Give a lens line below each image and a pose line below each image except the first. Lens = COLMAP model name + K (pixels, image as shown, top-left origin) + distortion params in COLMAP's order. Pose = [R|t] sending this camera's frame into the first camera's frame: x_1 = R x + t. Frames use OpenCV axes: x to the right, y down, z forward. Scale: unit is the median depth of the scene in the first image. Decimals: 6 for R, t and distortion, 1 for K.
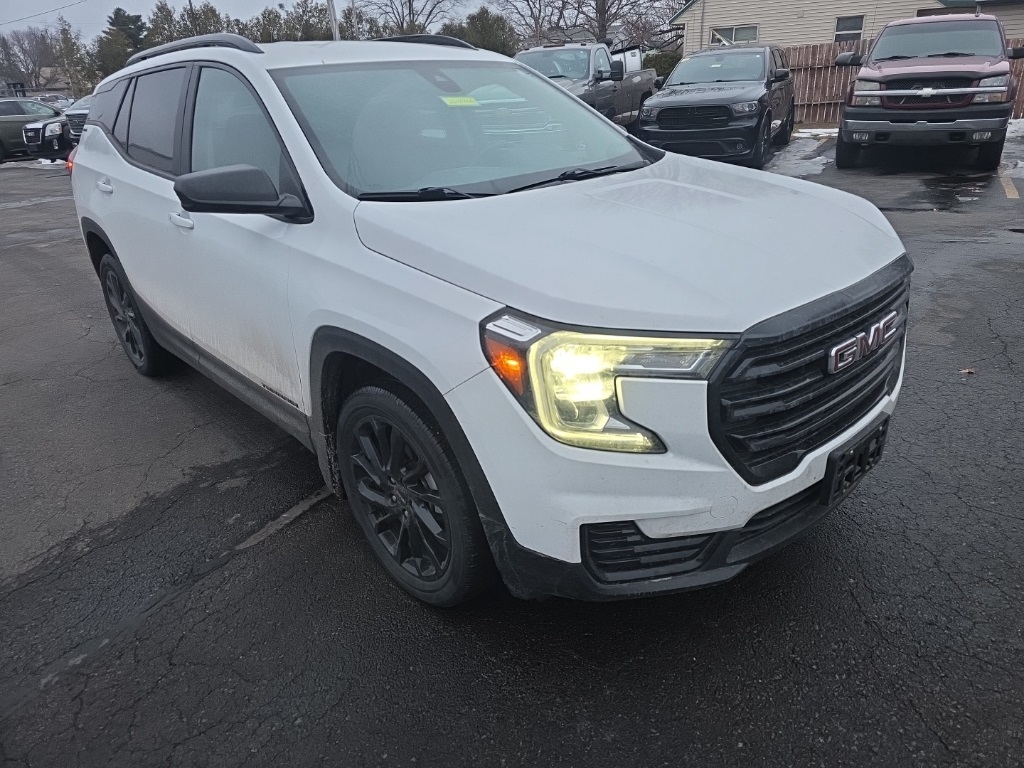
lens RADIAL K [[686.8, 0, 519.6], [0, 686.8, 383.8], [0, 0, 1]] dist [0.071324, -0.052681]
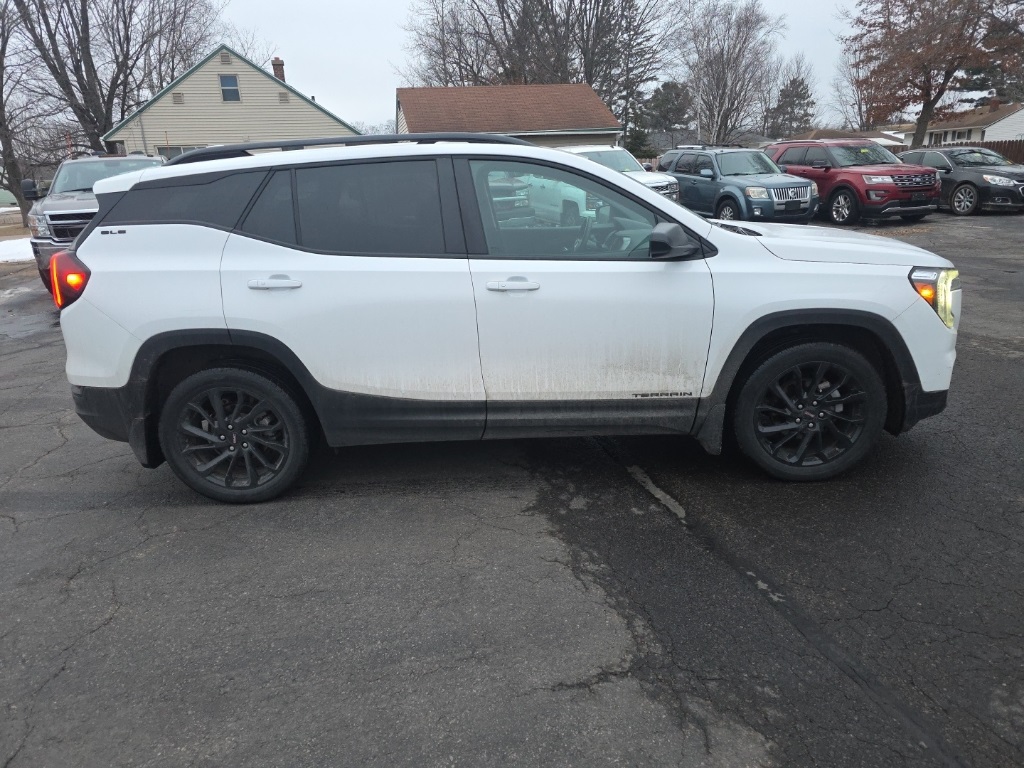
lens RADIAL K [[686.8, 0, 519.6], [0, 686.8, 383.8], [0, 0, 1]] dist [0.071324, -0.052681]
pose [[0.685741, -0.199843, 0.699873, -1.686401], [0.303184, 0.952603, -0.025054, -0.061902], [-0.661694, 0.229371, 0.713828, 0.282101]]
